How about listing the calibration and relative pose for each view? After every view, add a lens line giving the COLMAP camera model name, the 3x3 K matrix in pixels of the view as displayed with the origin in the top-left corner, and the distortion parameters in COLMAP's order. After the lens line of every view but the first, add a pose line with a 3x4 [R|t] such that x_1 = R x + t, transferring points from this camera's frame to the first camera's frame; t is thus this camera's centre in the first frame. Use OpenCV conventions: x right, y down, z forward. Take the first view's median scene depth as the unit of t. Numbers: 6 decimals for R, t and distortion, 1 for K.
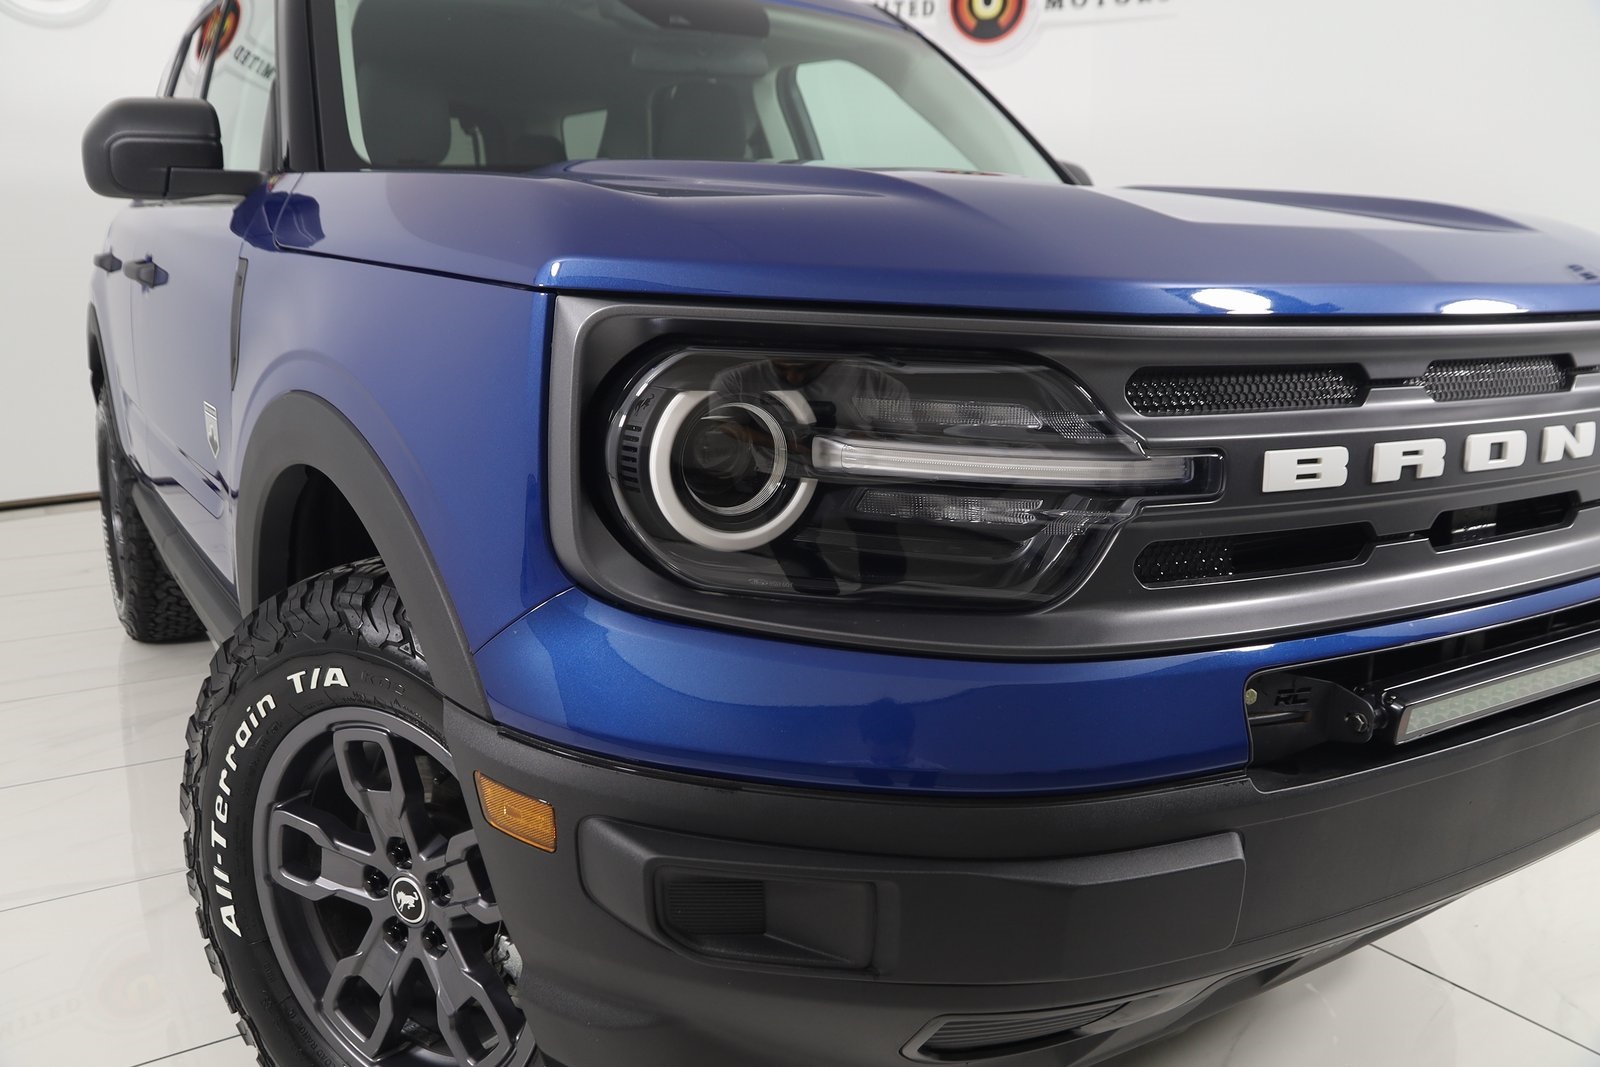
lens RADIAL K [[1300.5, 0, 800.0], [0, 1300.5, 533.5], [0, 0, 1]] dist [-0.059334, 0.128626]
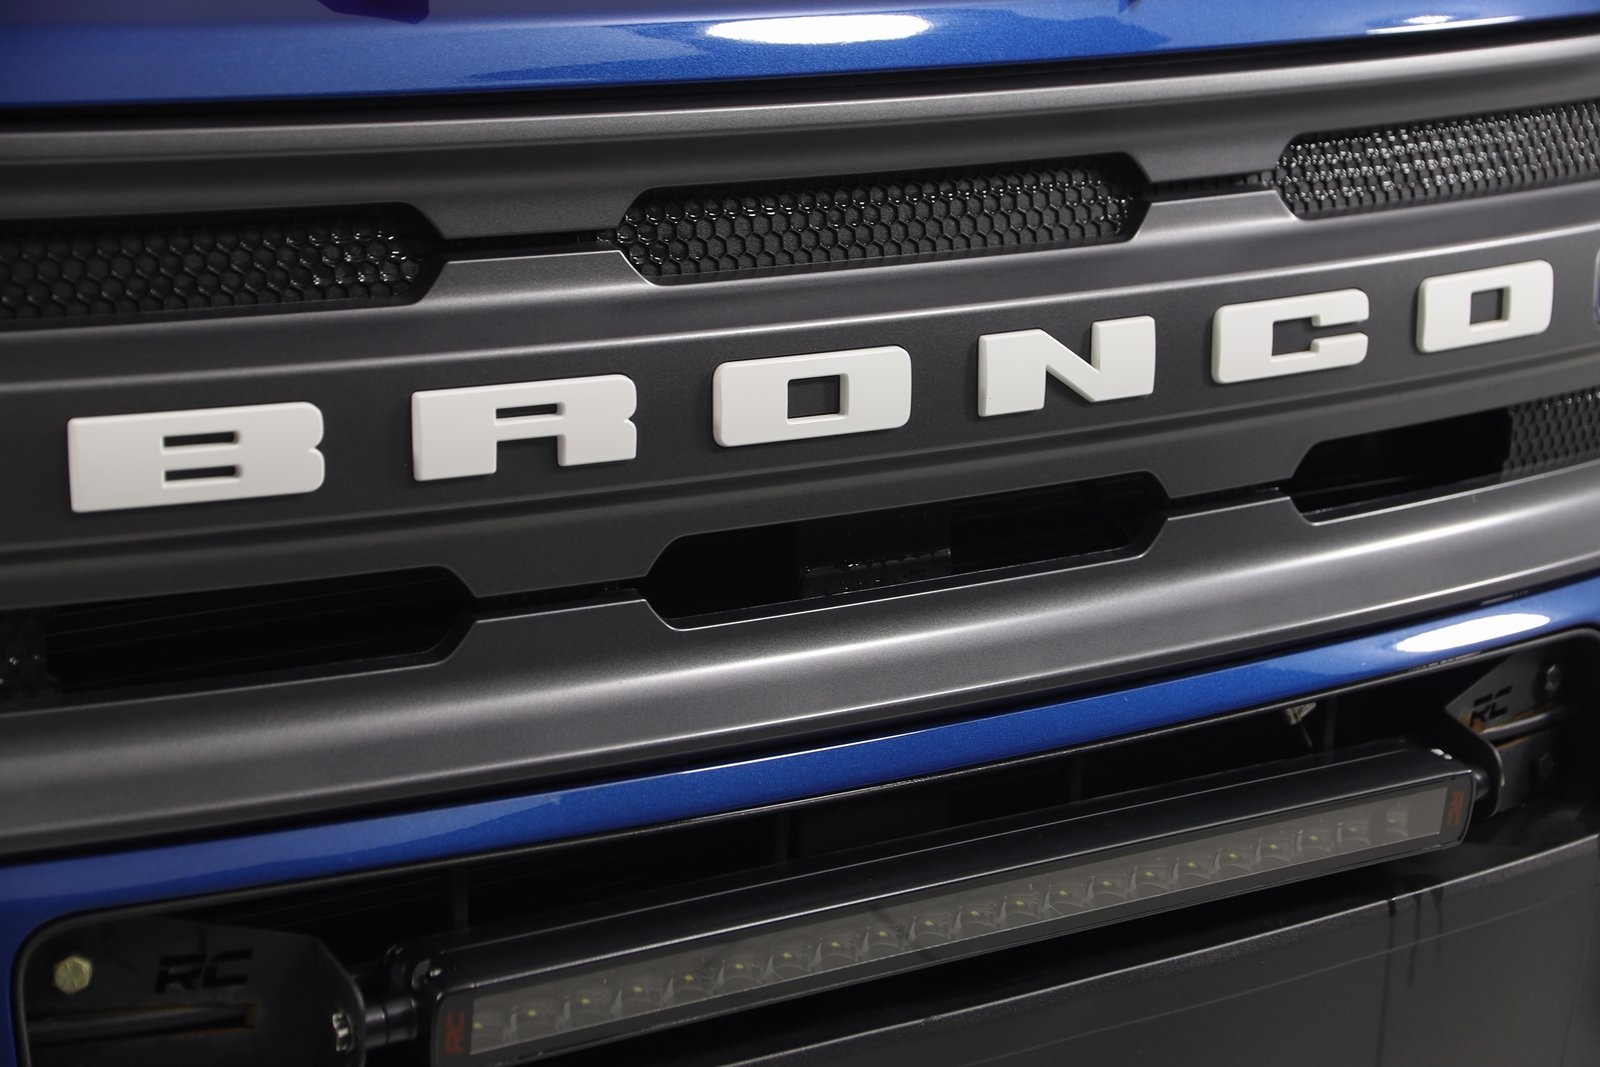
lens RADIAL K [[3258.6, 0, 800.0], [0, 3258.6, 533.5], [0, 0, 1]] dist [0.151821, -0.145794]
pose [[0.999972, 0.000496, -0.007412, 0.595440], [-0.000214, 0.999276, 0.038044, -0.065306], [0.007426, -0.038042, 0.999249, -0.108753]]
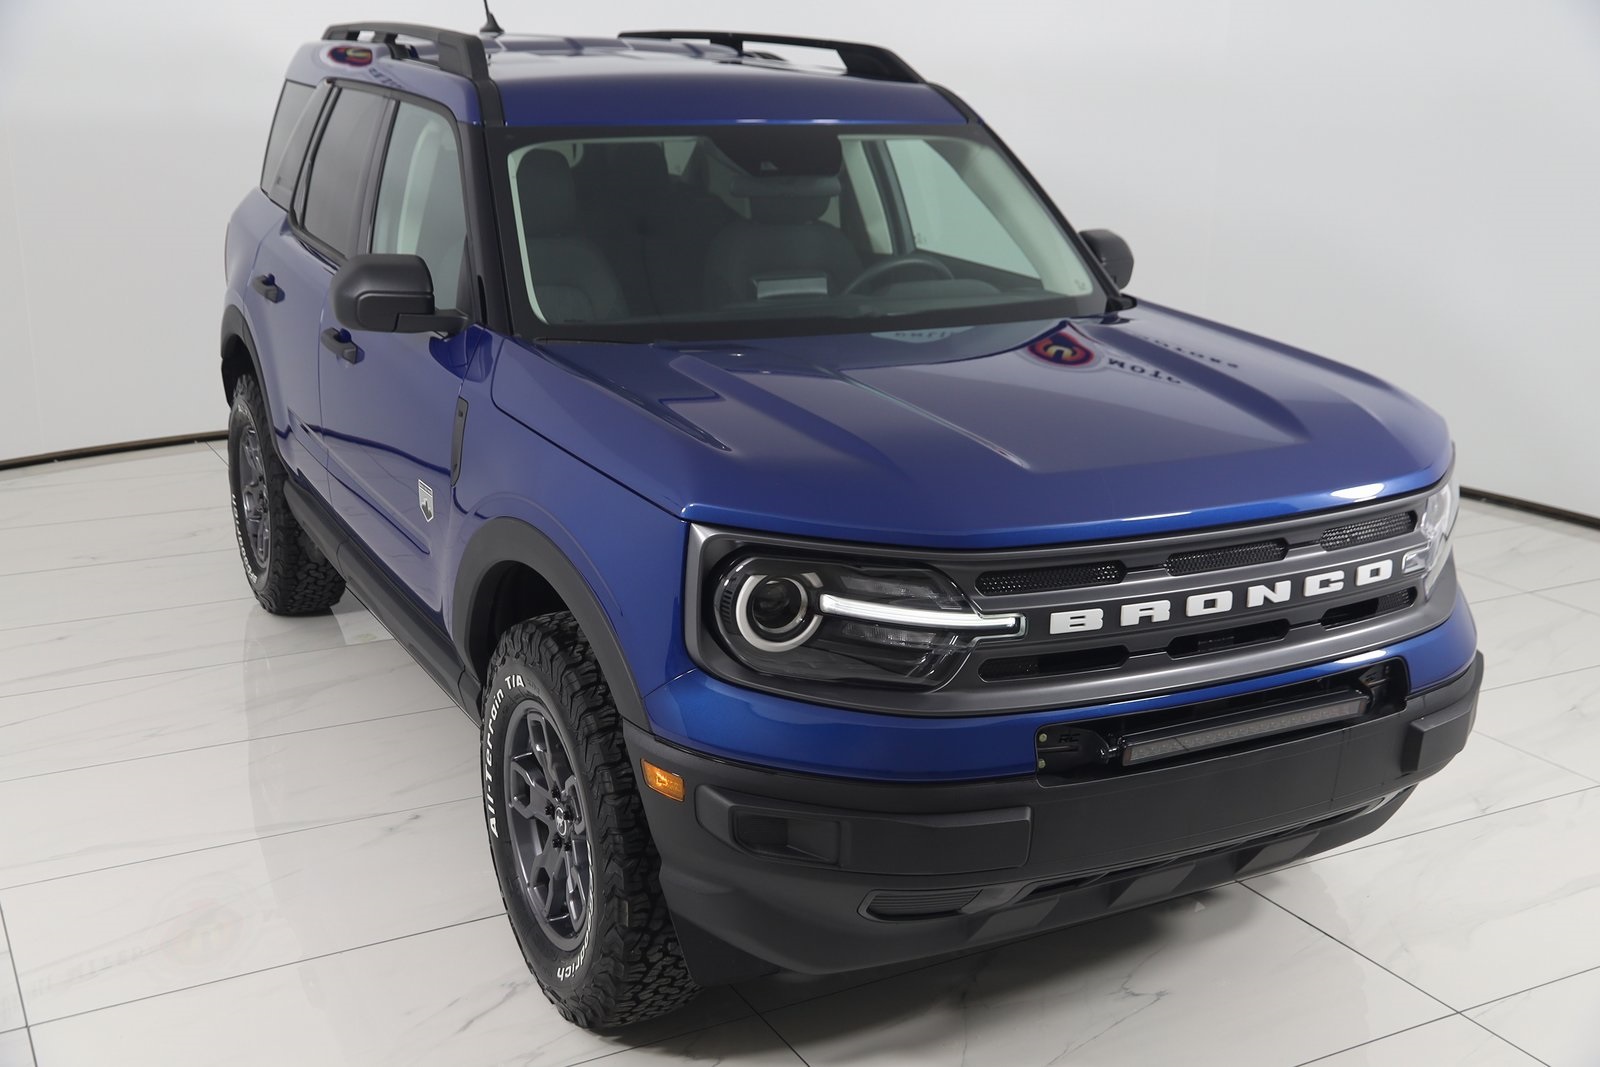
lens RADIAL K [[1766.8, 0, 800.0], [0, 1766.8, 533.5], [0, 0, 1]] dist [0.051348, 0.005779]
pose [[0.996386, 0.030879, -0.079131, 0.184245], [-0.025487, 0.997341, 0.068270, -0.342694], [0.081029, -0.066006, 0.994524, -1.605003]]
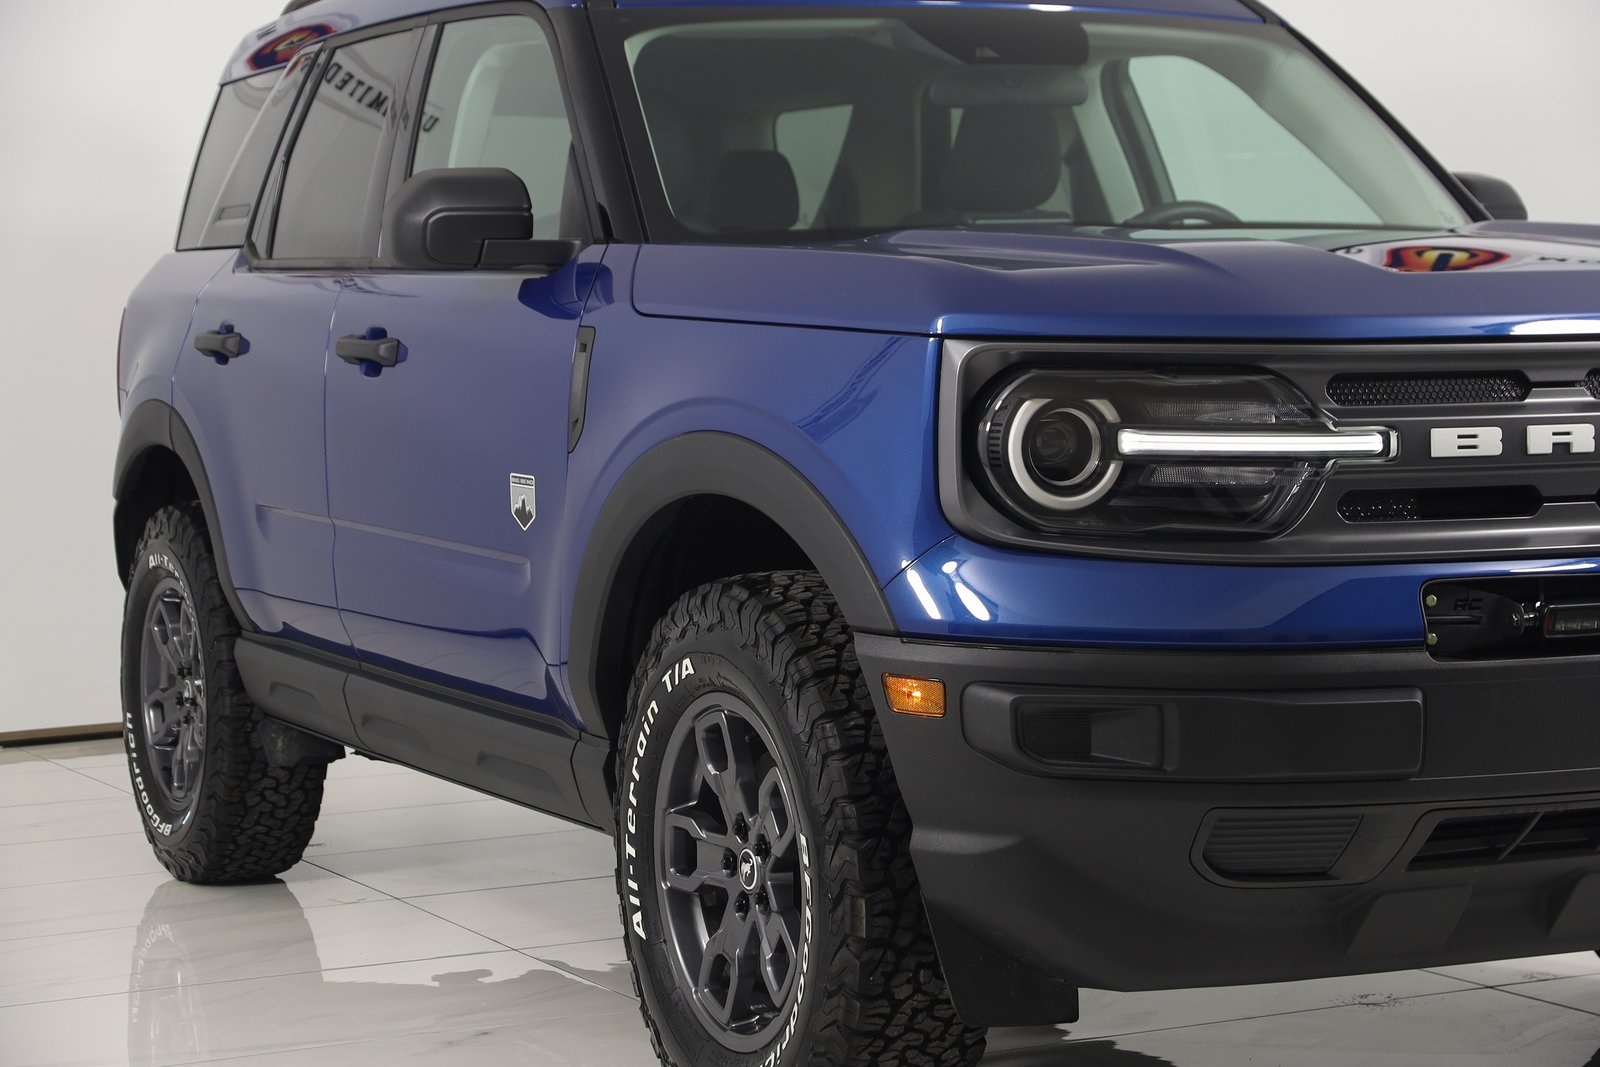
lens RADIAL K [[3403.0, 0, 800.0], [0, 3403.0, 533.5], [0, 0, 1]] dist [0.212540, 0.191785]
pose [[0.993003, -0.022775, -0.115874, 0.095401], [0.005399, 0.988957, -0.148106, 0.600322], [0.117968, 0.146444, 0.982160, -2.763426]]
